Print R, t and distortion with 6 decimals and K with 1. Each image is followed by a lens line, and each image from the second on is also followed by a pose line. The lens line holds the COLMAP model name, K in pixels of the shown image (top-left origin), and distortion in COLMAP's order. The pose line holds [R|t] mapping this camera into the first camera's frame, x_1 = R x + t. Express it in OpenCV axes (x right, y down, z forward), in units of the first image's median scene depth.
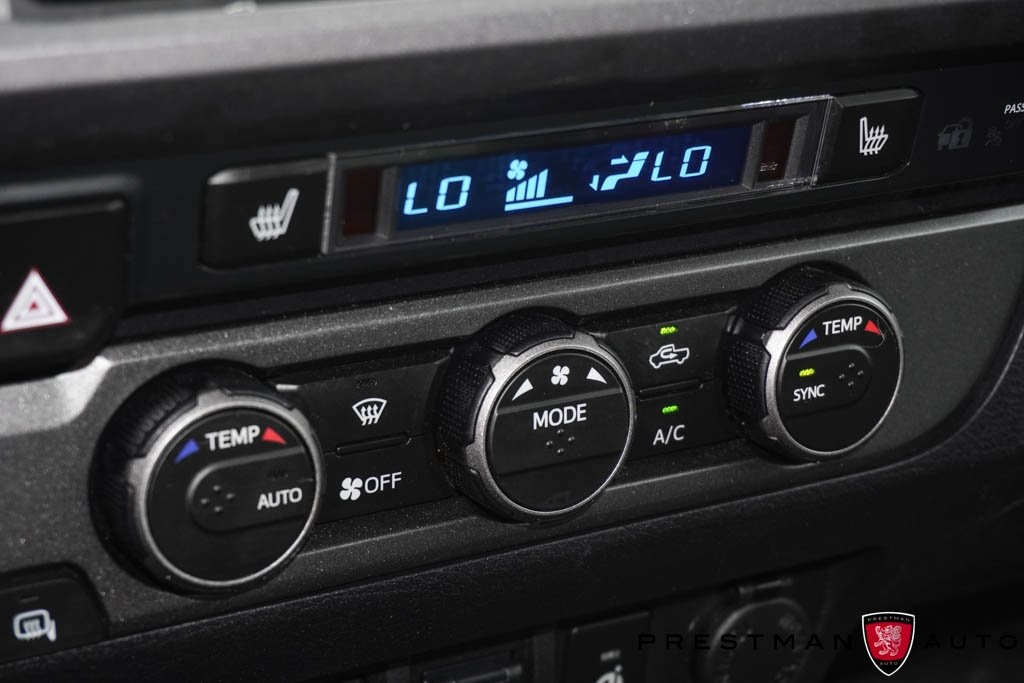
lens RADIAL K [[2186.6, 0, 512.0], [0, 2186.6, 341.5], [0, 0, 1]] dist [0.080342, -0.430198]
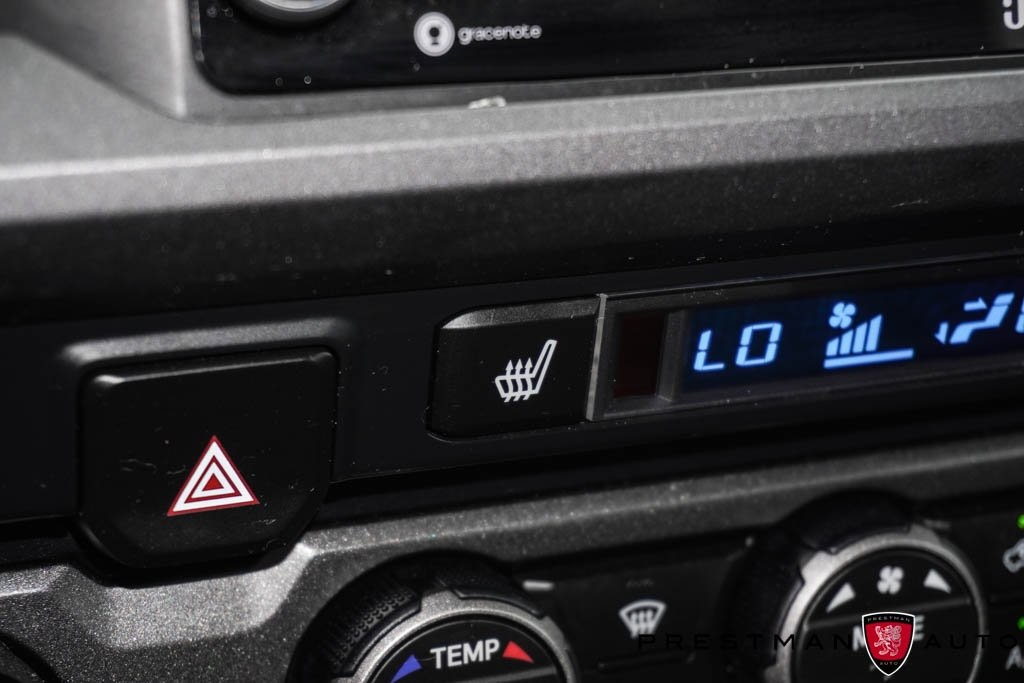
lens RADIAL K [[2320.6, 0, 512.0], [0, 2320.6, 341.5], [0, 0, 1]] dist [0.004233, 0.245156]
pose [[0.991944, 0.025461, -0.124092, -0.011461], [-0.031090, 0.998564, -0.043635, -0.030379], [0.122803, 0.047142, 0.991311, 0.177127]]
